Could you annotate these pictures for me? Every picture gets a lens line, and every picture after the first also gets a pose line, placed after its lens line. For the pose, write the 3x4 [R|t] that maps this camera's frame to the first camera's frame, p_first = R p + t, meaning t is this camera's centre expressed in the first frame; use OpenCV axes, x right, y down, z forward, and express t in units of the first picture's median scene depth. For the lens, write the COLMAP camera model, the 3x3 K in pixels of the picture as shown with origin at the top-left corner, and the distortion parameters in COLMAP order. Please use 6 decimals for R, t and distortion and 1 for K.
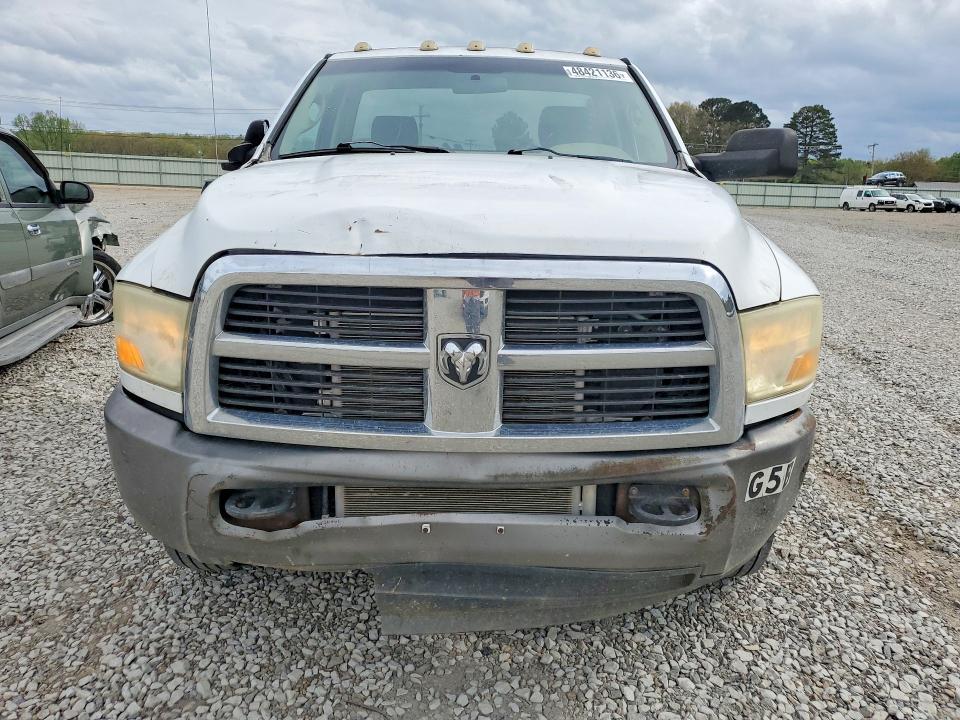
lens RADIAL K [[784.8, 0, 480.0], [0, 784.8, 360.0], [0, 0, 1]] dist [0.005335, 0.016801]
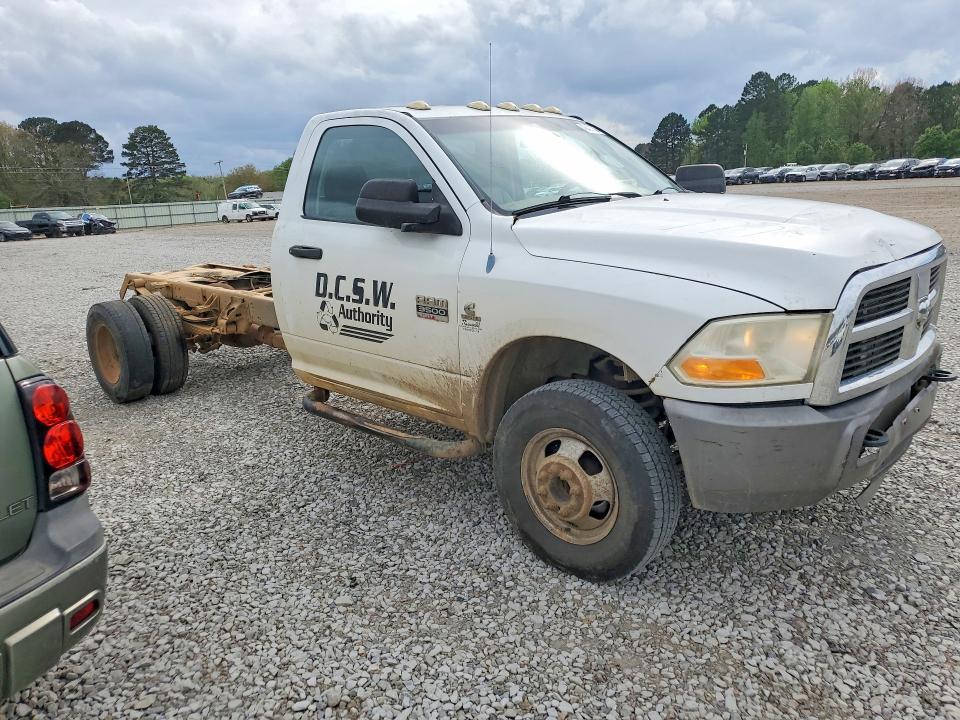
lens RADIAL K [[784.8, 0, 480.0], [0, 784.8, 360.0], [0, 0, 1]] dist [0.005335, 0.016801]
pose [[0.639322, -0.227041, 0.734656, -0.140600], [0.240345, 0.966548, 0.089549, -0.020625], [-0.730412, 0.119320, 0.672503, 0.040507]]
